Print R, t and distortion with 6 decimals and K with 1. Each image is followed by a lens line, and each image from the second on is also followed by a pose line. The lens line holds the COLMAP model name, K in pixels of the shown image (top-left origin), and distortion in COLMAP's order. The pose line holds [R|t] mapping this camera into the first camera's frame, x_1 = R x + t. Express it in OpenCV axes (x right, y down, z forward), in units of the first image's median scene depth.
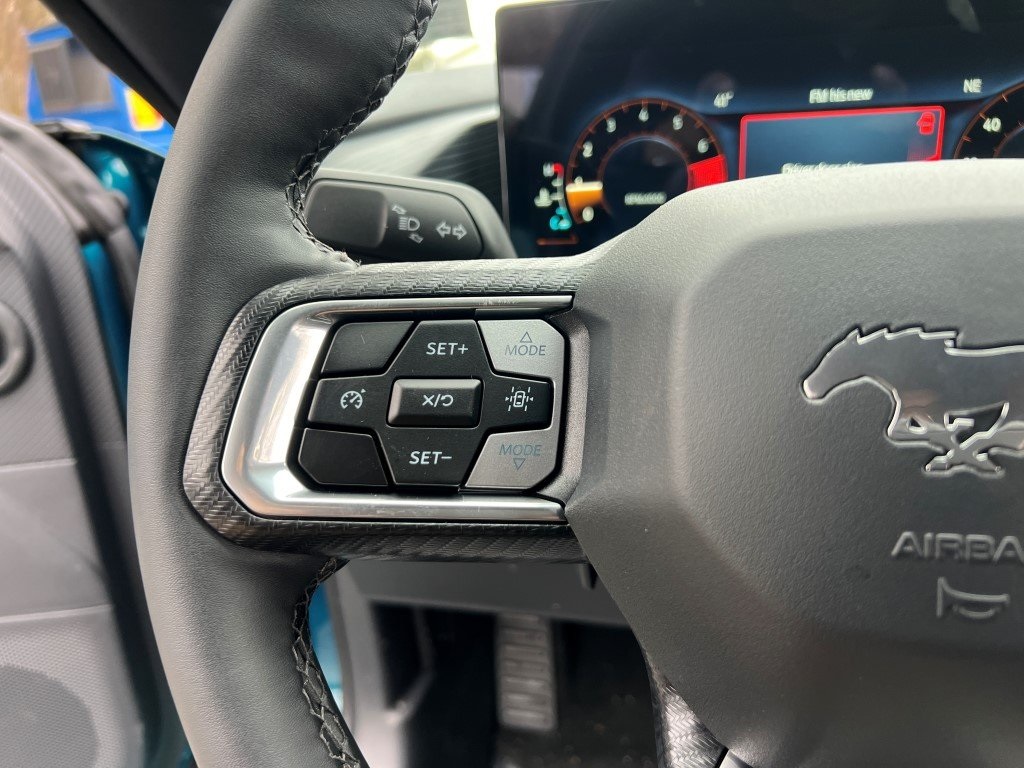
lens RADIAL K [[773.2, 0, 521.1], [0, 773.2, 389.4], [0, 0, 1]] dist [0.027192, -0.048464]
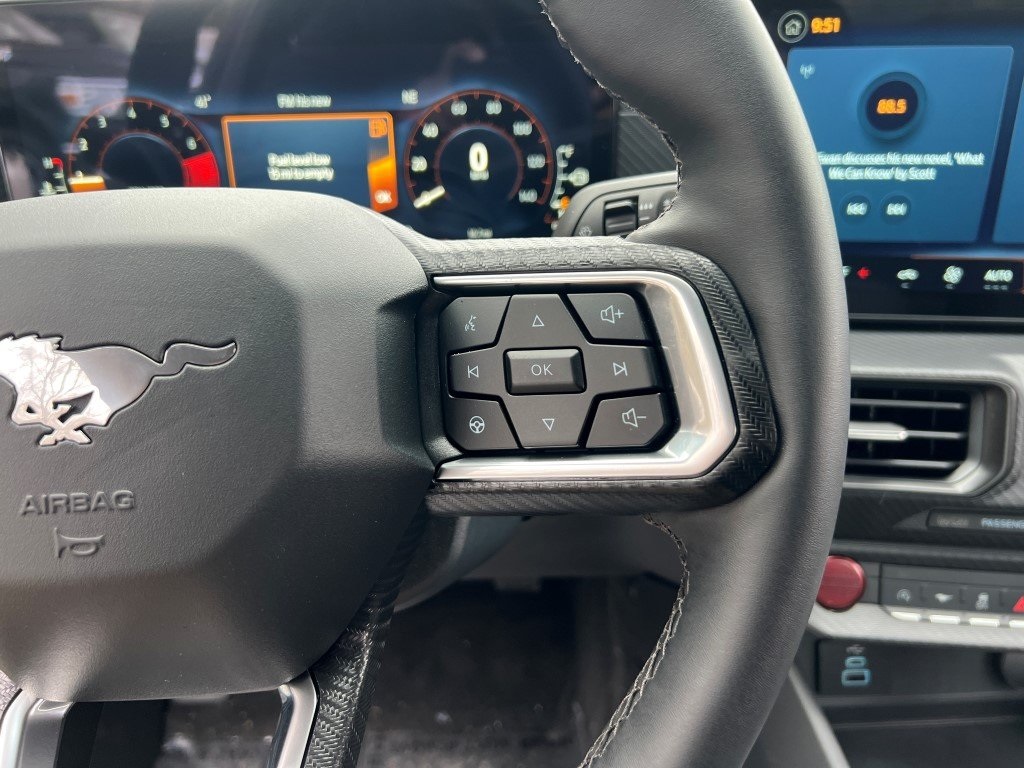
lens RADIAL K [[773.2, 0, 512.6], [0, 773.2, 387.2], [0, 0, 1]] dist [0.027192, -0.048464]
pose [[0.962309, -0.066604, 0.263676, 0.658423], [0.055300, 0.997213, 0.050073, -0.010036], [-0.266276, -0.033604, 0.963311, -0.309968]]
